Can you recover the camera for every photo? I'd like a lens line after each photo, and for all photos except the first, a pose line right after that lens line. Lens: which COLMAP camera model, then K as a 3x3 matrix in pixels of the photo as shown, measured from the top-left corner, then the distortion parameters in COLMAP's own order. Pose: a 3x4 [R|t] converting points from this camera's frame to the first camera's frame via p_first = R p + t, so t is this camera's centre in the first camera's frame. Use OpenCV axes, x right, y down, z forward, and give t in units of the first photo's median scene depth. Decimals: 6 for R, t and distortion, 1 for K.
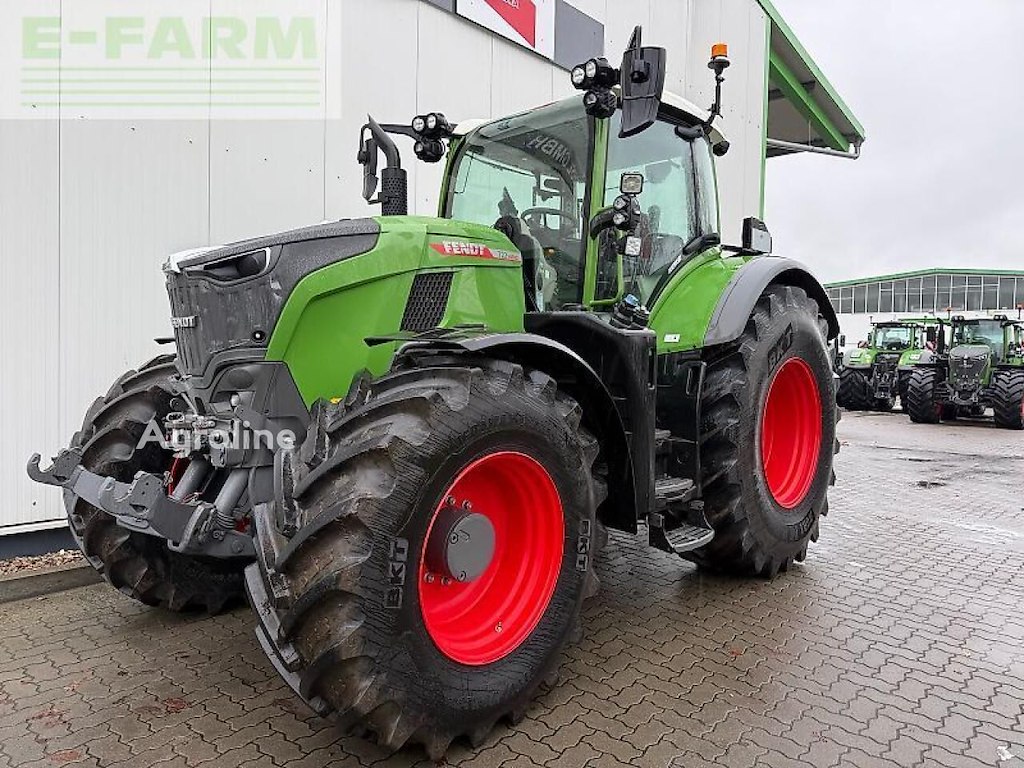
lens RADIAL K [[735.8, 0, 512.0], [0, 735.8, 384.0], [0, 0, 1]] dist [0.003050, 0.000163]
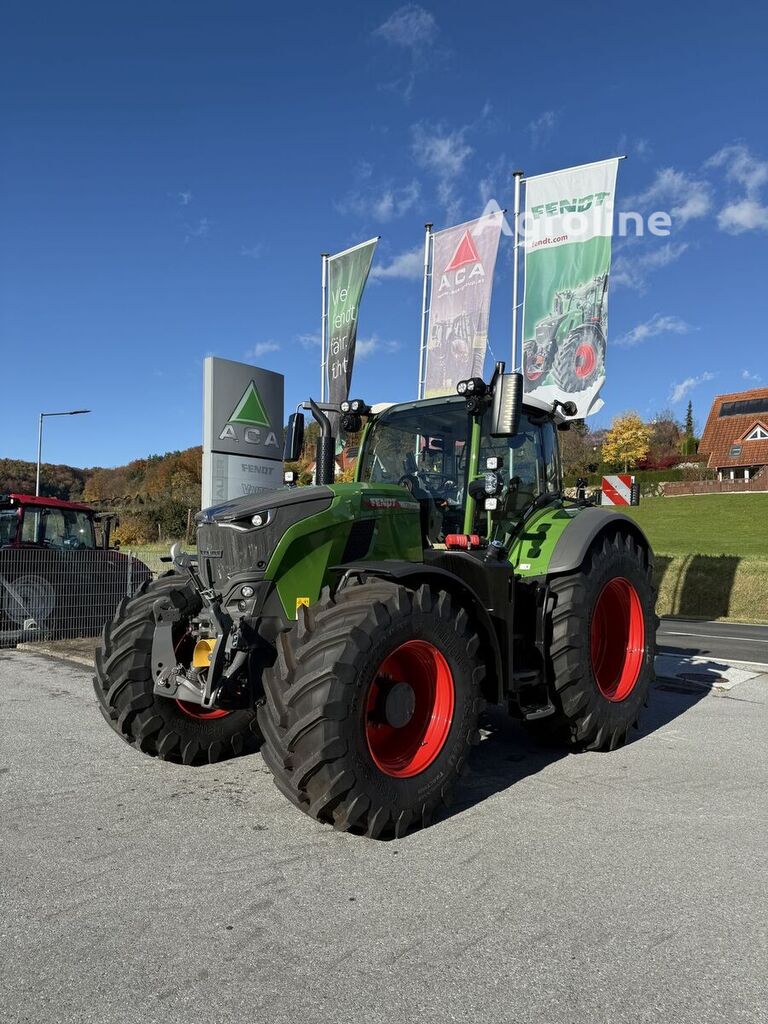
lens RADIAL K [[735.8, 0, 384.0], [0, 735.8, 512.0], [0, 0, 1]] dist [0.003050, 0.000163]
pose [[0.999639, 0.025133, 0.009523, -0.065241], [-0.023976, 0.994009, -0.106632, -0.008211], [-0.012146, 0.106366, 0.994253, -0.385560]]
